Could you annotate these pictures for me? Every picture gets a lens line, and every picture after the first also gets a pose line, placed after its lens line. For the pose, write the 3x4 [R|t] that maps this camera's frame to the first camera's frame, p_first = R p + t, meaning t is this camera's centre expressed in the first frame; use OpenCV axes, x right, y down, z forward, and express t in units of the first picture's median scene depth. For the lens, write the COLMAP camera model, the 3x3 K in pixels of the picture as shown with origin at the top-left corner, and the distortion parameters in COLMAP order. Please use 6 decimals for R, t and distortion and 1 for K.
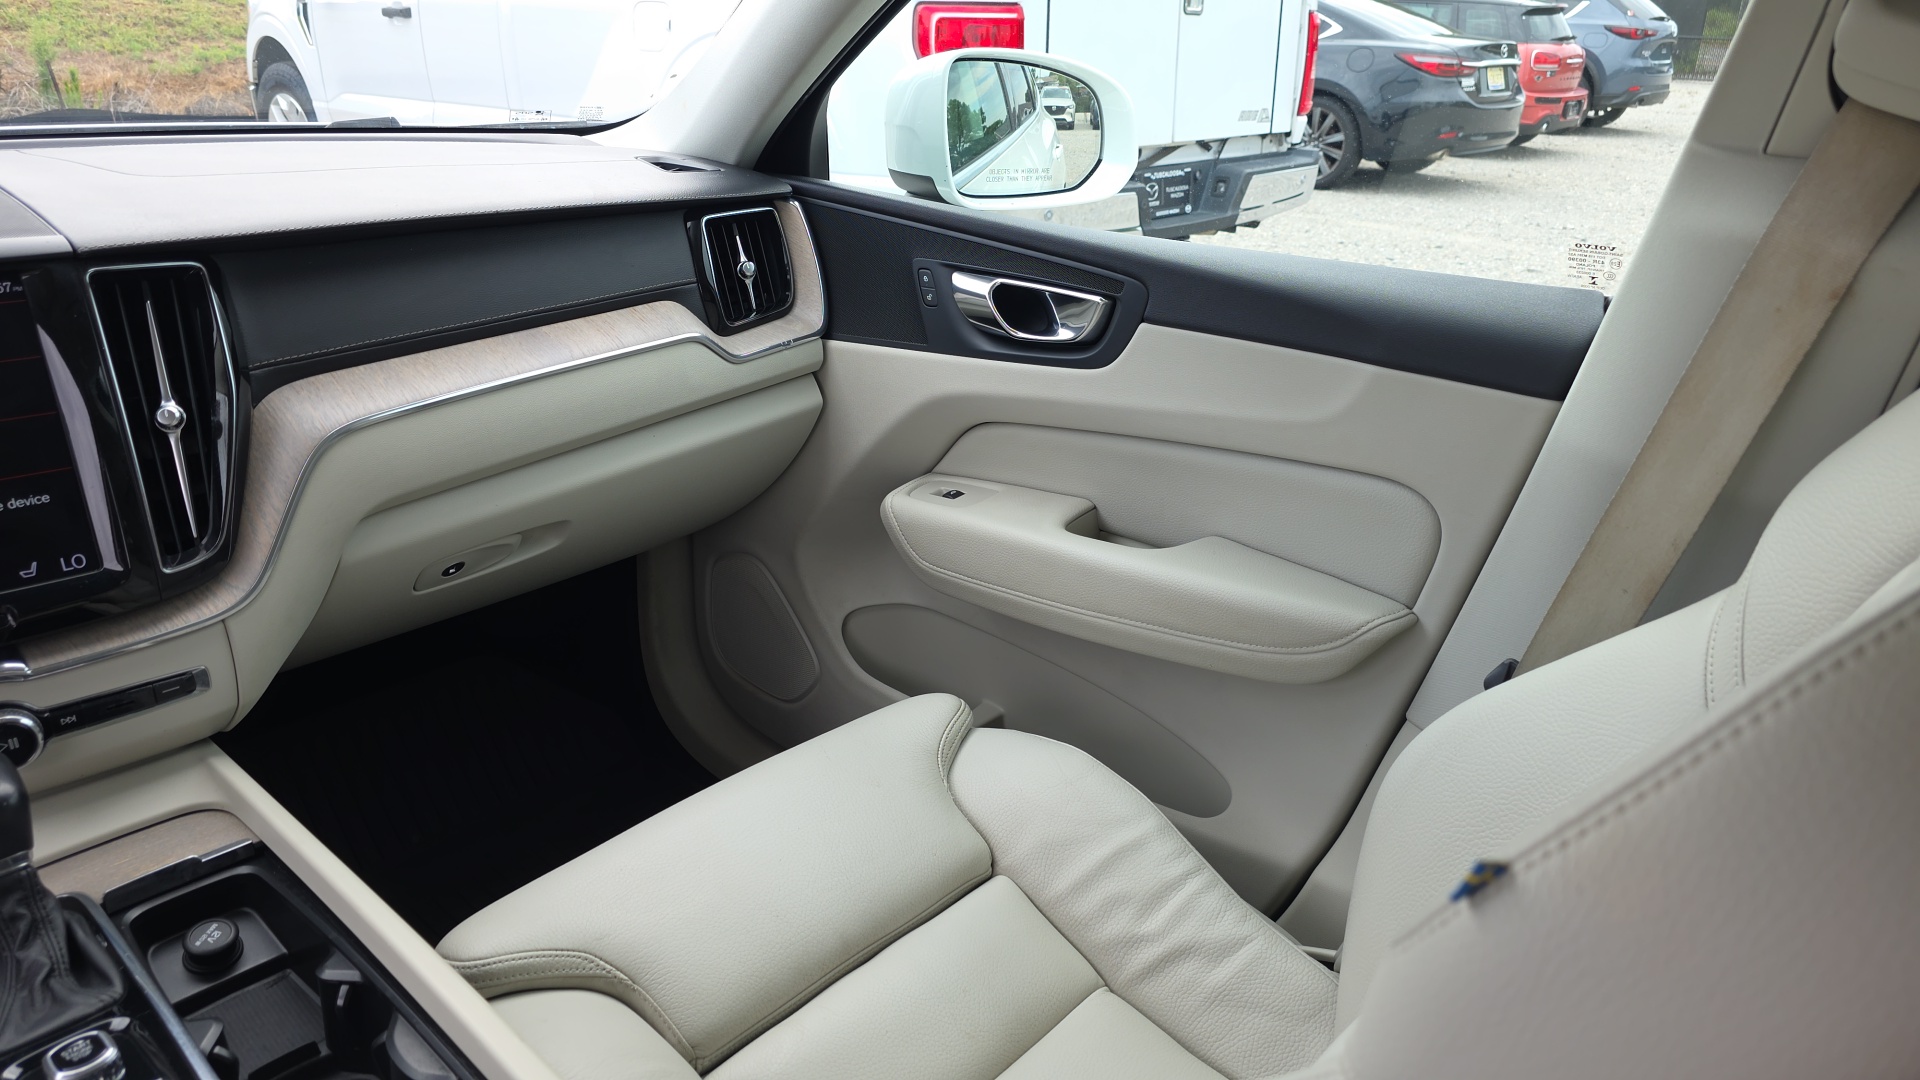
lens RADIAL K [[1291.8, 0, 983.5], [0, 1291.8, 505.6], [0, 0, 1]] dist [0.069641, -0.067890]
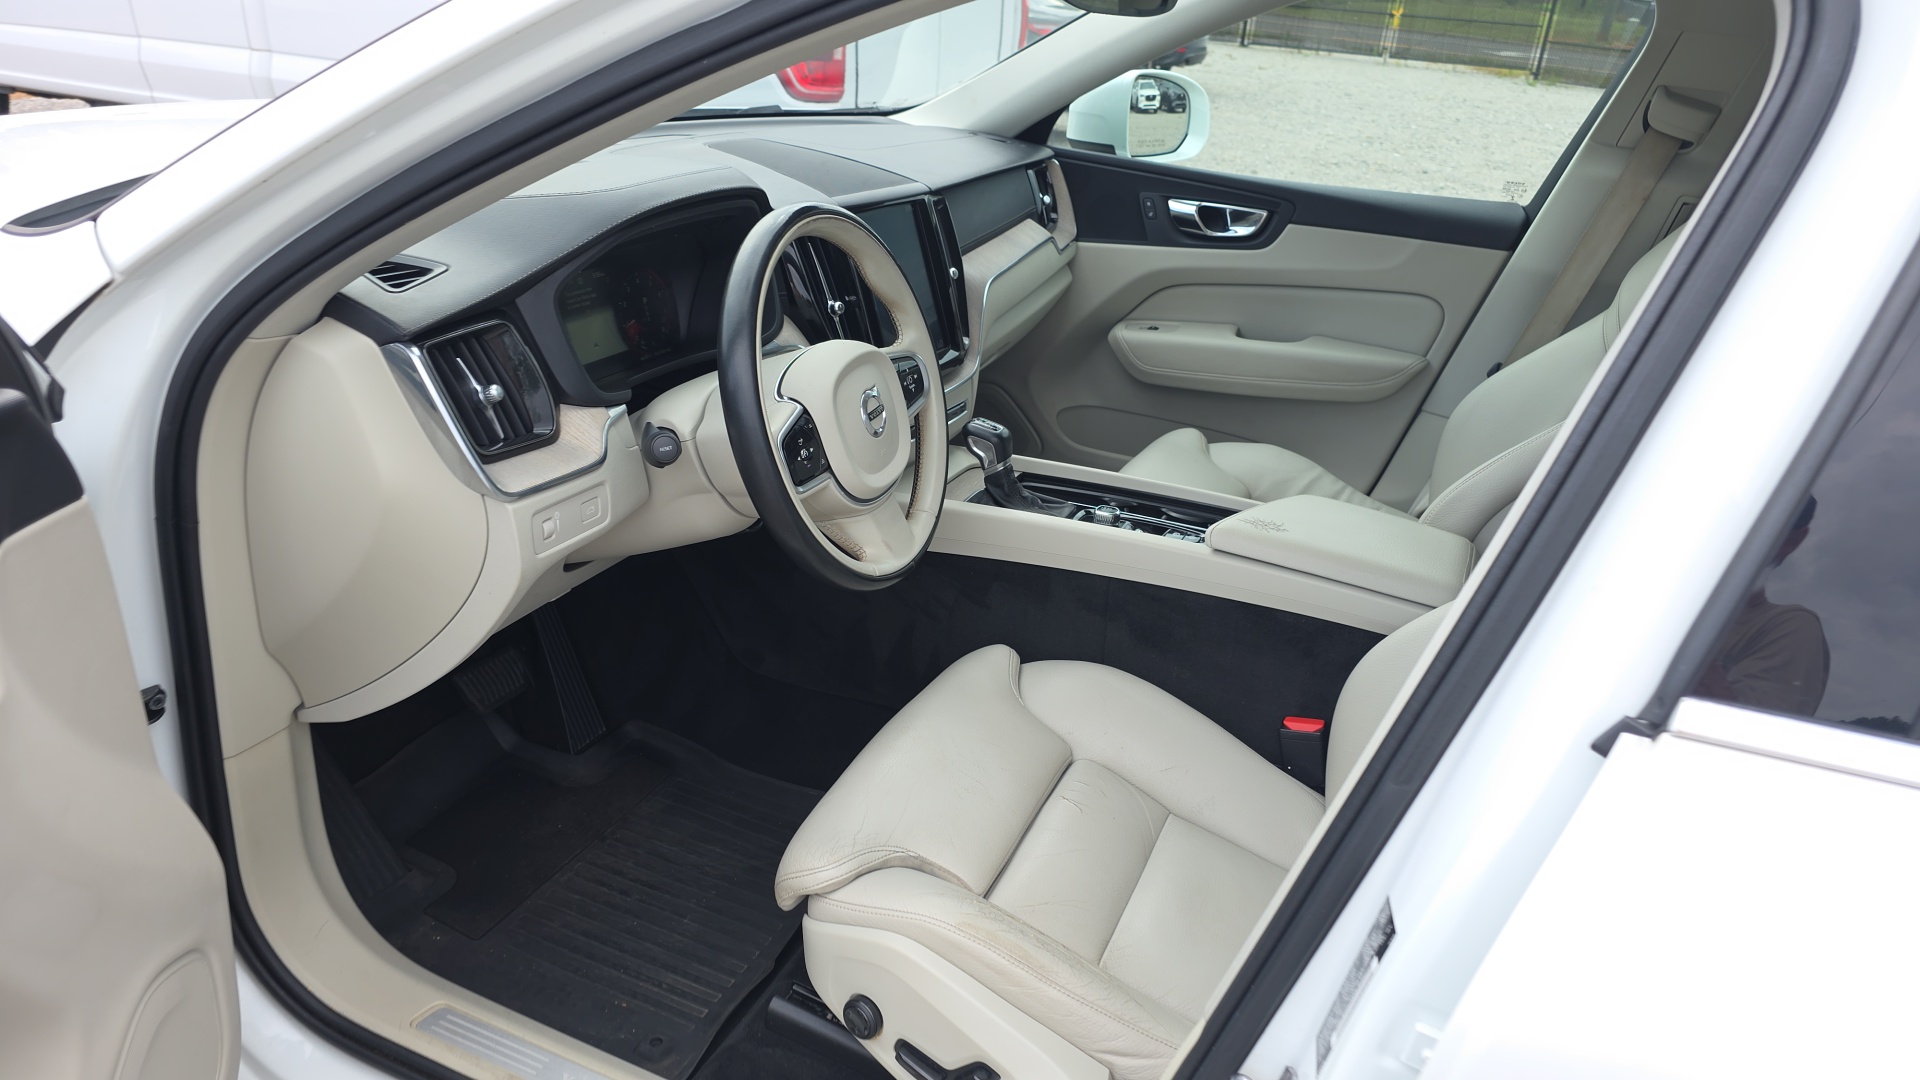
lens RADIAL K [[1290.3, 0, 972.0], [0, 1290.3, 554.5], [0, 0, 1]] dist [0.089903, -0.092191]
pose [[0.946533, -0.090751, 0.309580, -0.920134], [0.067176, 0.994028, 0.086001, 0.143643], [-0.315536, -0.060606, 0.946976, -0.698340]]
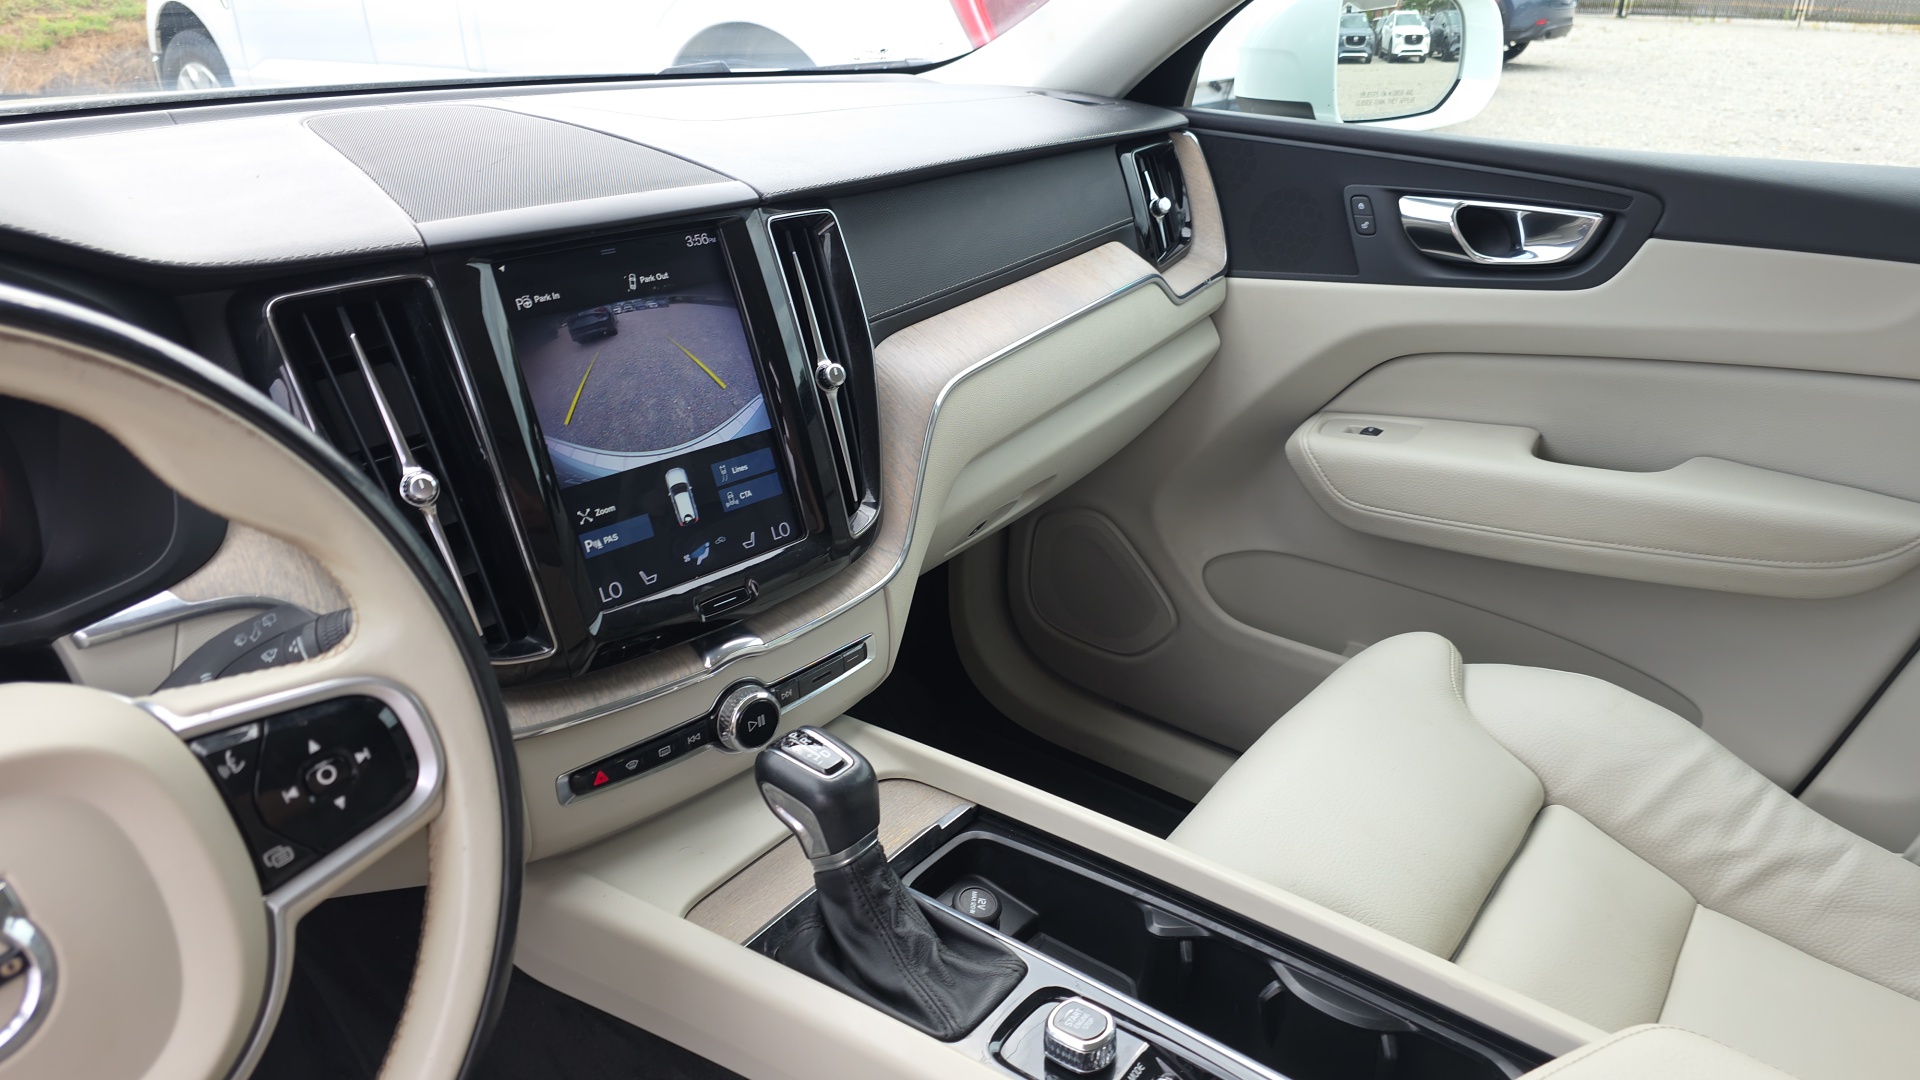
lens RADIAL K [[1295.9, 0, 967.9], [0, 1295.9, 552.2], [0, 0, 1]] dist [0.061000, -0.058063]
pose [[0.996045, -0.055168, 0.069644, -0.434641], [0.050690, 0.996628, 0.064518, 0.003369], [-0.072968, -0.060733, 0.995483, 0.038238]]
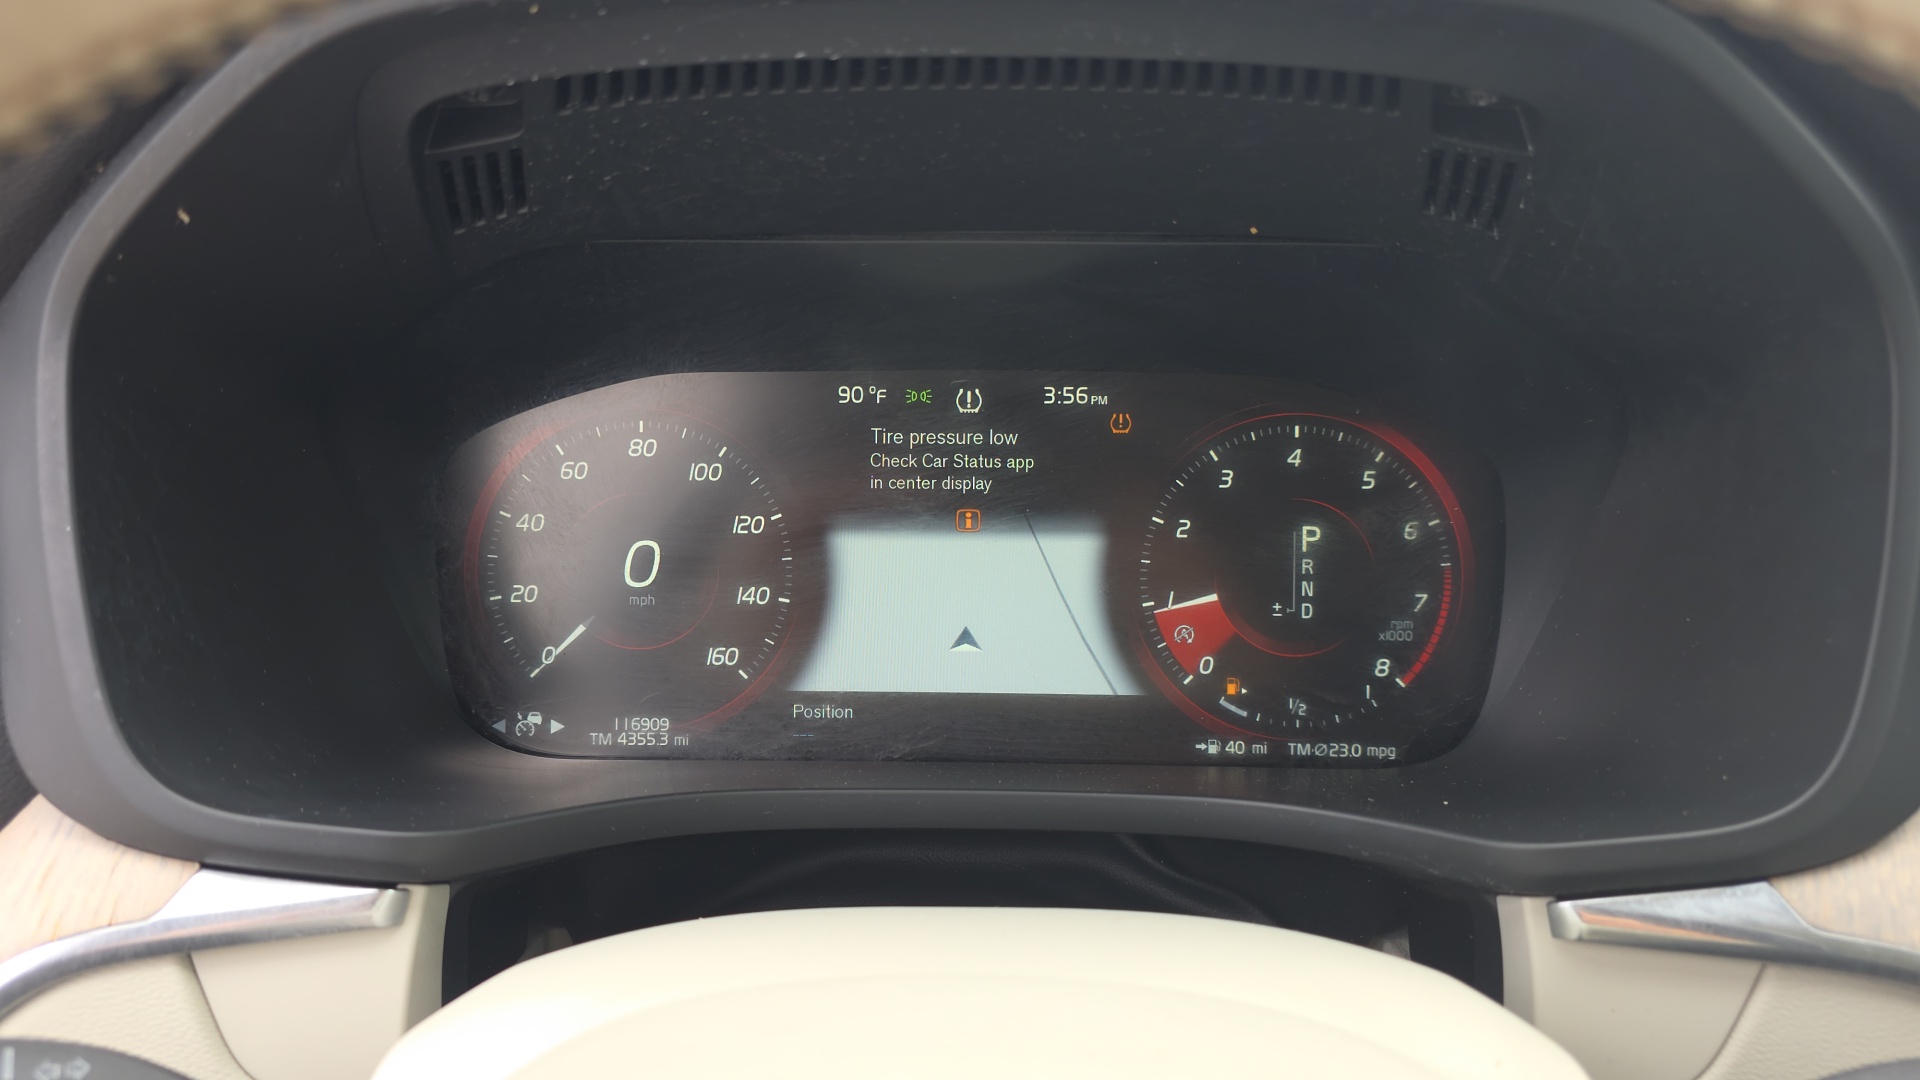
lens RADIAL K [[1339.8, 0, 921.7], [0, 1339.8, 531.3], [0, 0, 1]] dist [0.098678, -0.065919]
pose [[0.648840, 0.162702, -0.743327, -0.627587], [-0.254503, 0.967015, -0.010489, 0.016234], [0.717102, 0.195985, 0.668846, 0.284276]]
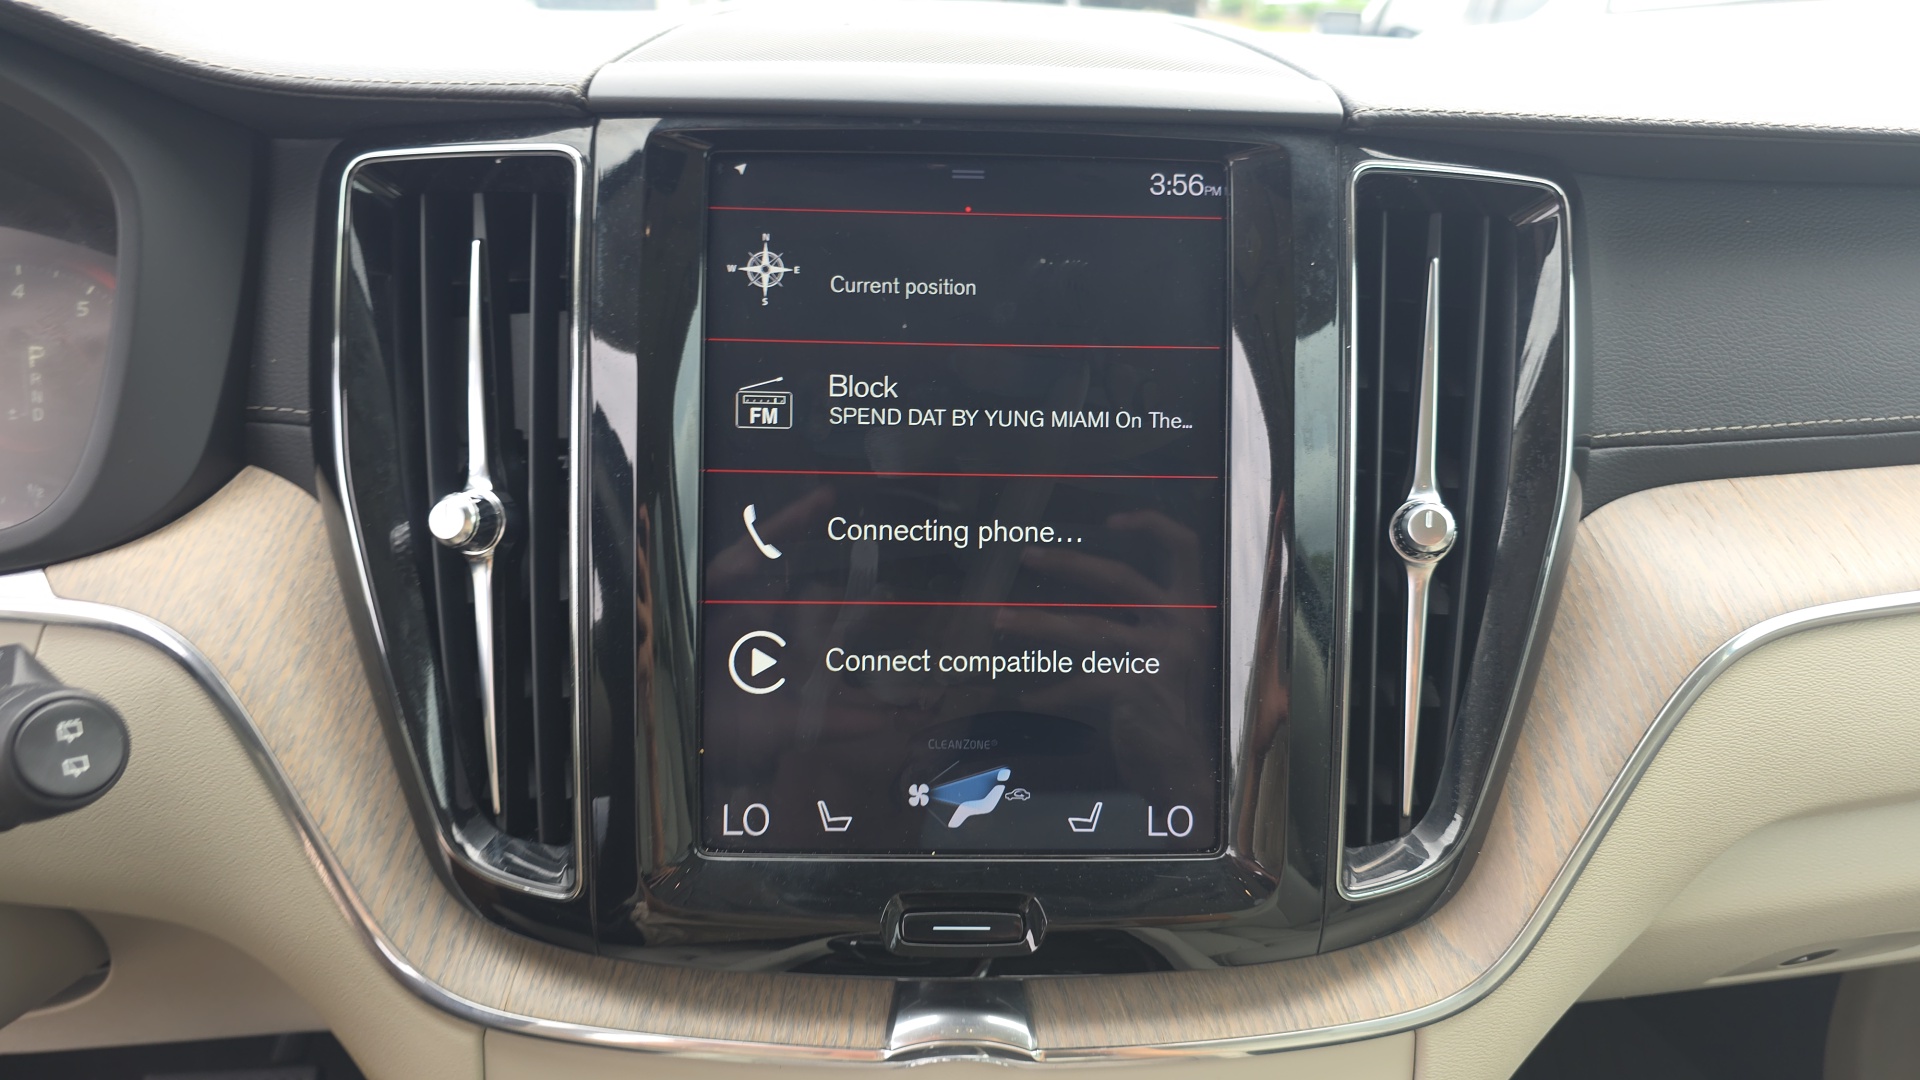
lens RADIAL K [[1266.5, 0, 944.2], [0, 1266.5, 535.7], [0, 0, 1]] dist [0.081475, -0.118838]
pose [[0.773771, 0.201452, -0.600579, -0.360461], [-0.231797, 0.972375, 0.027522, -0.029665], [0.589532, 0.117917, 0.799092, 0.425342]]
